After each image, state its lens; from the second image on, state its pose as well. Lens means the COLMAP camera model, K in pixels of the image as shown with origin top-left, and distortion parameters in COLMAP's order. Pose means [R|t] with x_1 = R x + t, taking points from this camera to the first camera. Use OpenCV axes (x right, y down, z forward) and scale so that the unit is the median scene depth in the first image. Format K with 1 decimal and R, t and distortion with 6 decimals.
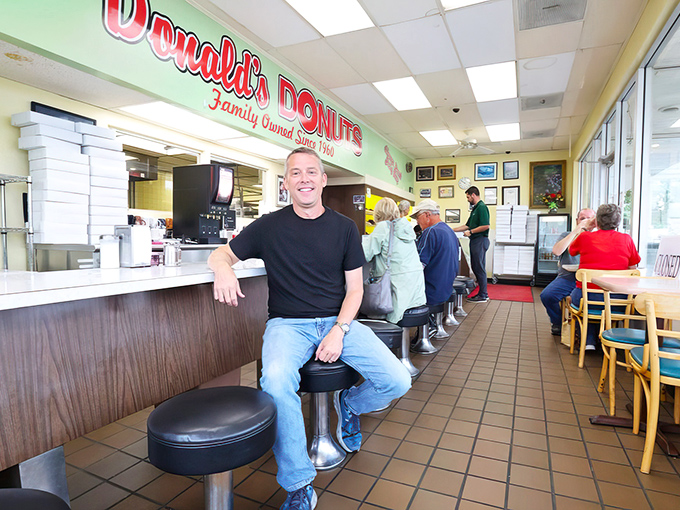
lens RADIAL K [[423.9, 0, 339.9], [0, 423.9, 255.0], [0, 0, 1]] dist [-0.004211, -0.001316]
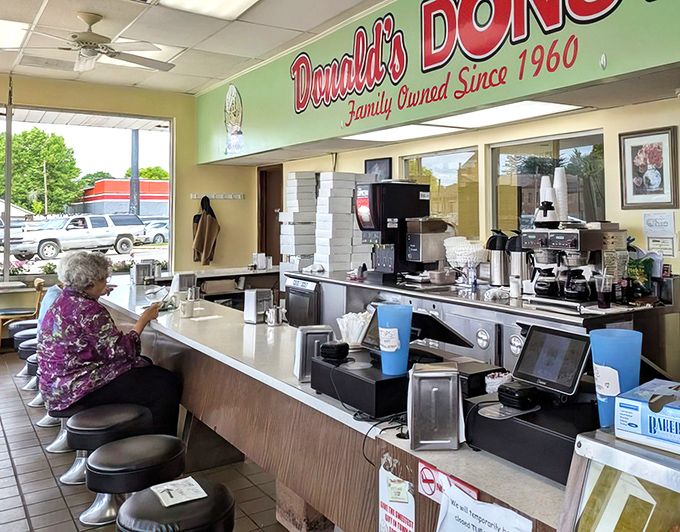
lens RADIAL K [[623.3, 0, 340.1], [0, 623.3, 264.8], [0, 0, 1]] dist [-0.001311, 0.000000]
pose [[-0.553212, 0.042474, -0.831957, 0.728201], [-0.033267, 0.996776, 0.073009, -0.134107], [0.832376, 0.068066, -0.550016, 1.554796]]
